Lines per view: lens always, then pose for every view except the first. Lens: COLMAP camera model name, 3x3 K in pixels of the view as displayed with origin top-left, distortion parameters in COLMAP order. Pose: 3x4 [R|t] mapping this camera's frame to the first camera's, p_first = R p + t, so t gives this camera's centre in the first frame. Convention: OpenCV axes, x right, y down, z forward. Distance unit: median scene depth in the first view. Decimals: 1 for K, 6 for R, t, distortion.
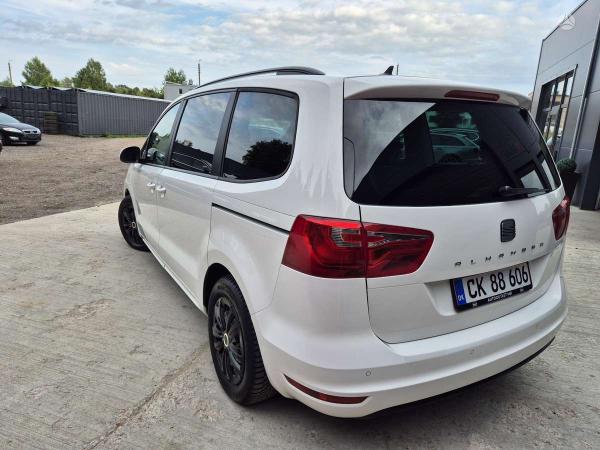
lens RADIAL K [[373.1, 0, 300.0], [0, 373.1, 225.0], [0, 0, 1]] dist [0.006942, 0.001131]
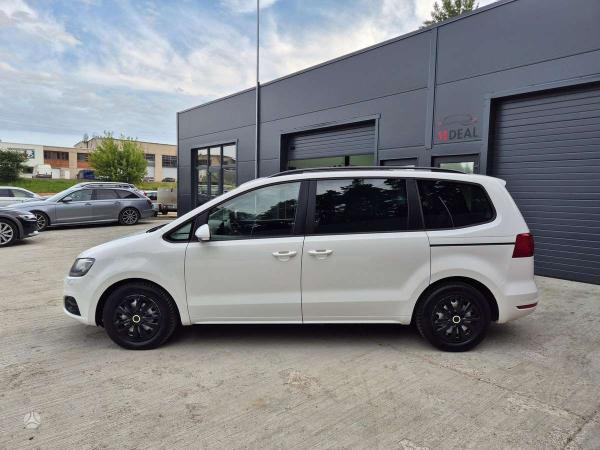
lens RADIAL K [[373.1, 0, 300.0], [0, 373.1, 225.0], [0, 0, 1]] dist [0.006942, 0.001131]
pose [[0.556955, -0.104029, 0.824002, -1.535612], [0.209172, 0.977714, -0.017948, -0.190170], [-0.803771, 0.182354, 0.566302, 0.389008]]
